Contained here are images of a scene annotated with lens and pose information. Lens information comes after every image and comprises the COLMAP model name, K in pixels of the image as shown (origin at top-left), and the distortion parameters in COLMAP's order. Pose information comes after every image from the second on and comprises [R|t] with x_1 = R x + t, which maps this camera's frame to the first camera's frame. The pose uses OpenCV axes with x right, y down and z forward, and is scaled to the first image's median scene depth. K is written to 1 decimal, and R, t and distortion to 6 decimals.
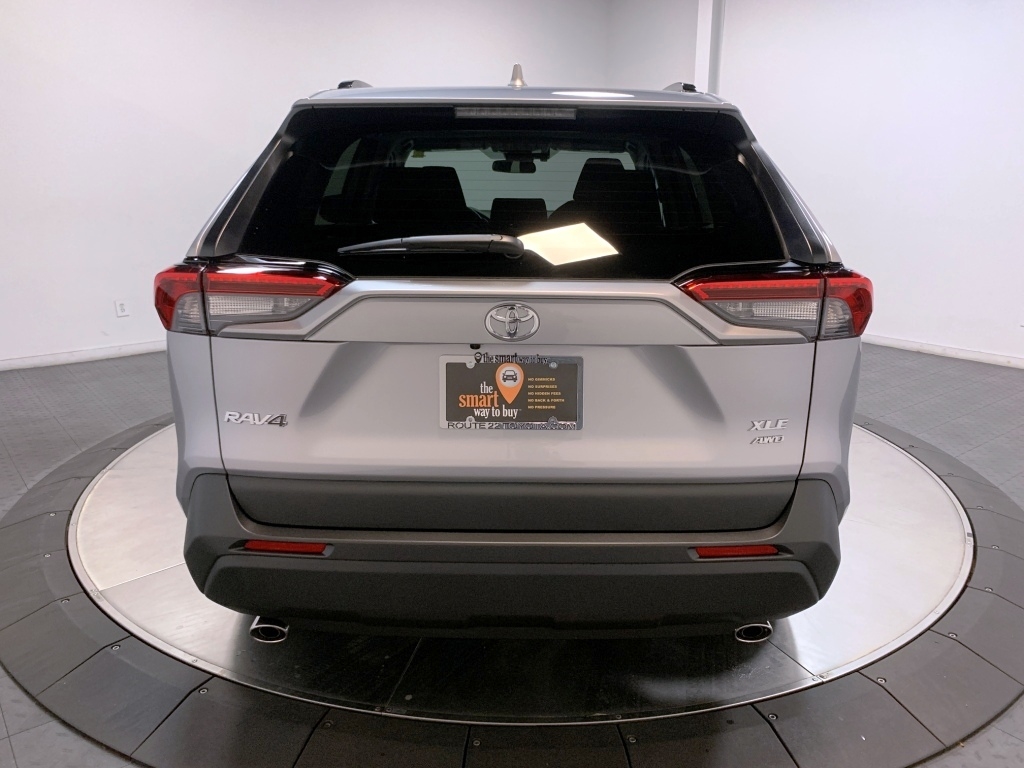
lens RADIAL K [[774.9, 0, 507.4], [0, 774.9, 389.0], [0, 0, 1]] dist [0.036776, 0.000155]
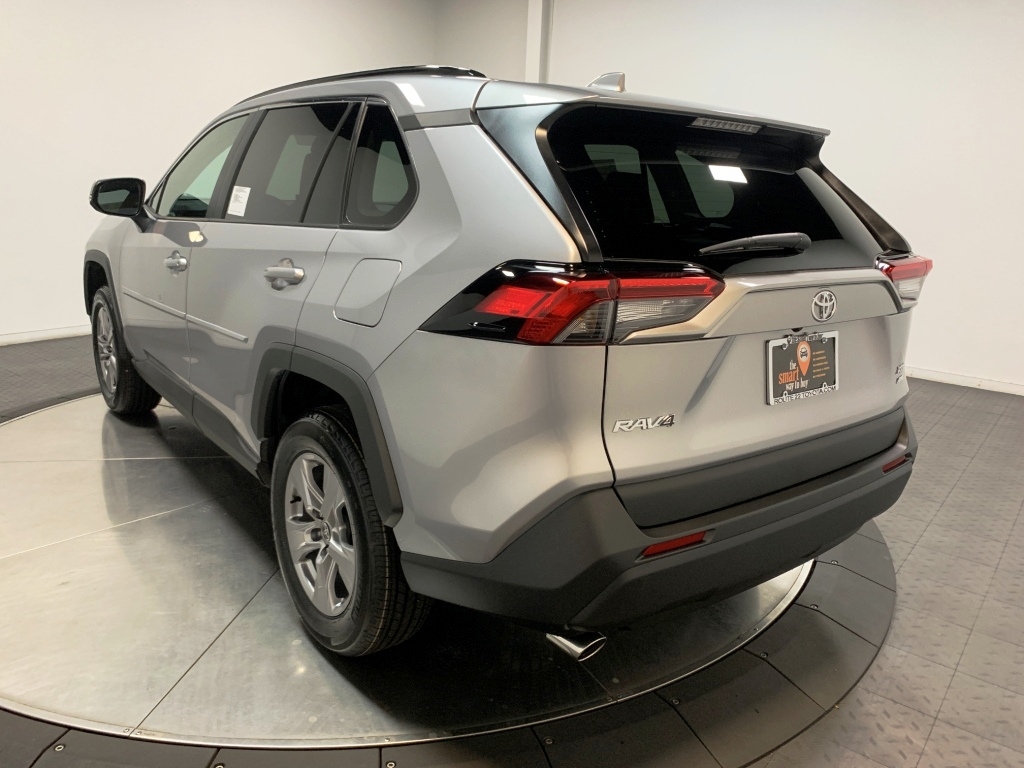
lens RADIAL K [[774.9, 0, 508.7], [0, 774.9, 380.3], [0, 0, 1]] dist [0.036776, 0.000155]
pose [[0.801734, -0.126277, 0.584189, -1.045015], [0.122282, 0.991406, 0.046482, -0.084164], [-0.585038, 0.034169, 0.810285, 0.301441]]
